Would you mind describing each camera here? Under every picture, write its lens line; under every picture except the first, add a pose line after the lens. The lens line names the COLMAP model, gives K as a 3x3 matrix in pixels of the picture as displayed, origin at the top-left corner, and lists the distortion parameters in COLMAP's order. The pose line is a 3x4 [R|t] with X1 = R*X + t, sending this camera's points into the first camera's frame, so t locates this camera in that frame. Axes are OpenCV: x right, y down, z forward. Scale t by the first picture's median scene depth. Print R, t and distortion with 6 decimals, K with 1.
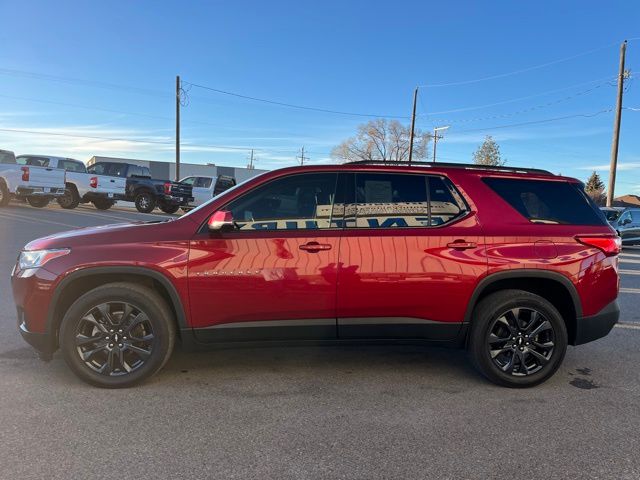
lens RADIAL K [[484.3, 0, 322.6], [0, 484.3, 241.5], [0, 0, 1]] dist [0.070891, -0.096914]
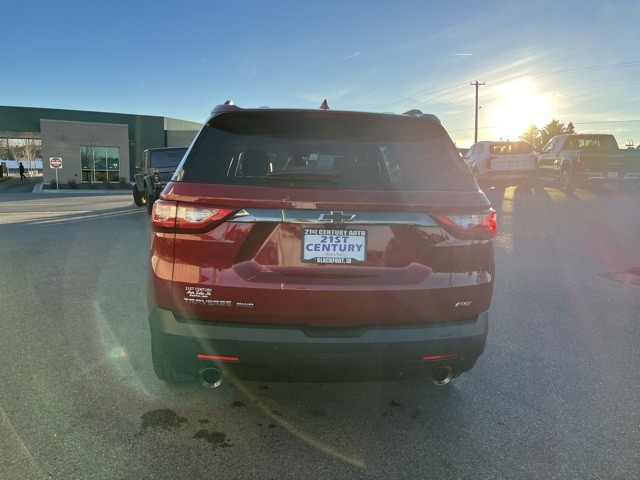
lens RADIAL K [[484.3, 0, 321.0], [0, 484.3, 235.4], [0, 0, 1]] dist [0.070891, -0.096914]
pose [[-0.002093, 0.090272, -0.995915, 1.154933], [-0.100474, 0.990858, 0.090025, -0.038949], [0.994937, 0.100252, 0.006996, 1.167635]]
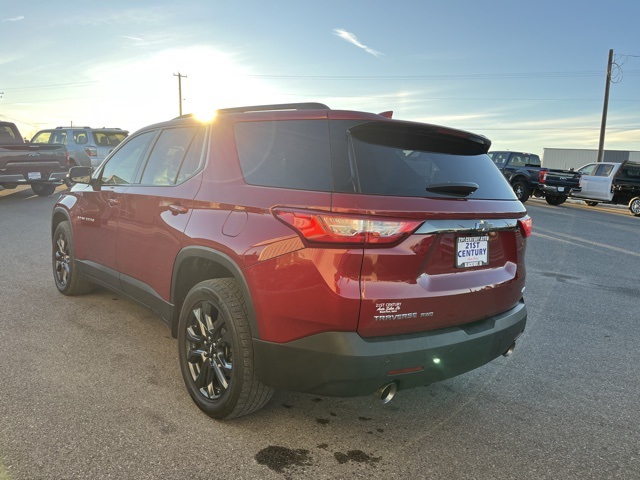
lens RADIAL K [[484.3, 0, 316.6], [0, 484.3, 233.7], [0, 0, 1]] dist [0.070891, -0.096914]
pose [[0.576542, 0.093037, -0.811753, 0.993824], [-0.098159, 0.994187, 0.044229, -0.008791], [0.811150, 0.054180, 0.582323, 0.662046]]
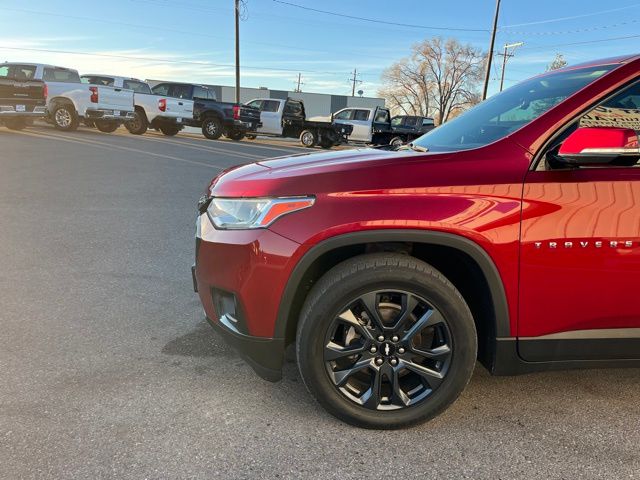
lens RADIAL K [[484.3, 0, 323.0], [0, 484.3, 239.1], [0, 0, 1]] dist [0.070891, -0.096914]
pose [[0.996536, 0.020858, -0.080502, -0.392975], [-0.009410, 0.990101, 0.140042, -0.013310], [0.082626, -0.138799, 0.986868, 0.376148]]
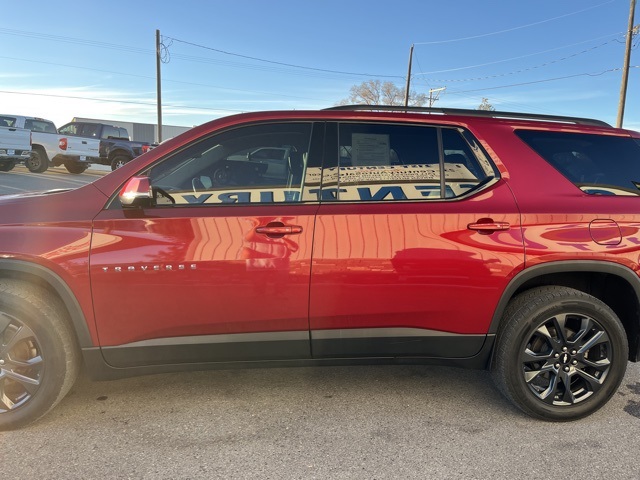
lens RADIAL K [[484.3, 0, 320.2], [0, 484.3, 237.8], [0, 0, 1]] dist [0.070891, -0.096914]
pose [[0.999944, 0.000512, 0.010554, 0.032865], [-0.001188, 0.997938, 0.064167, -0.018891], [-0.010499, -0.064176, 0.997883, 0.275143]]
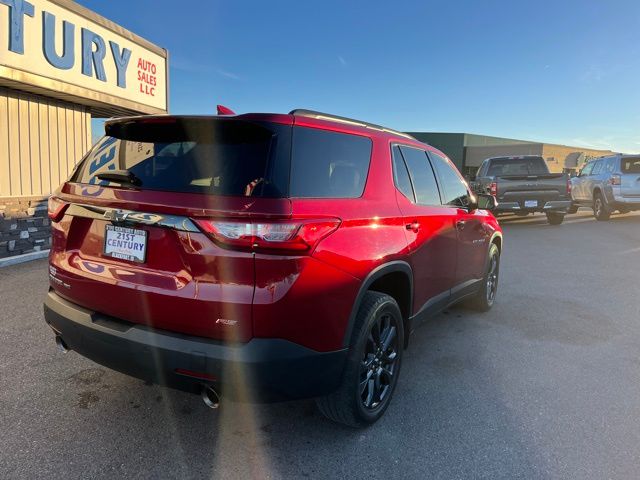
lens RADIAL K [[484.3, 0, 309.9], [0, 484.3, 236.8], [0, 0, 1]] dist [0.070891, -0.096914]
pose [[-0.605787, 0.031447, -0.795005, 0.936110], [-0.125440, 0.982947, 0.134465, -0.092430], [0.785676, 0.181183, -0.591512, 1.706960]]
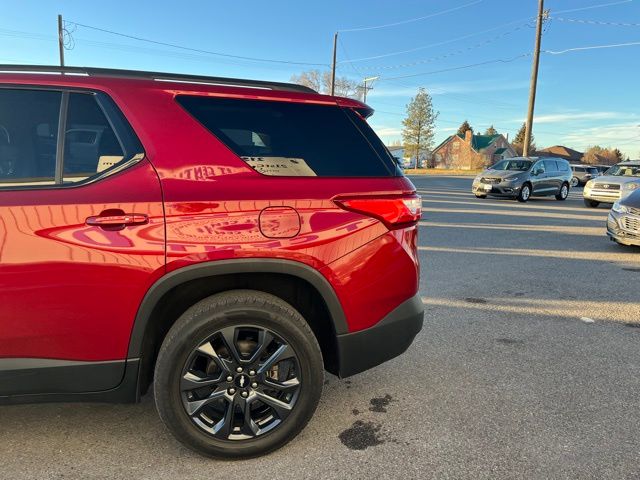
lens RADIAL K [[484.3, 0, 314.2], [0, 484.3, 239.8], [0, 0, 1]] dist [0.070891, -0.096914]
pose [[0.994665, -0.035322, 0.096919, 0.412266], [0.026972, 0.995916, 0.086157, -0.009870], [-0.099566, -0.083083, 0.991556, 0.406049]]
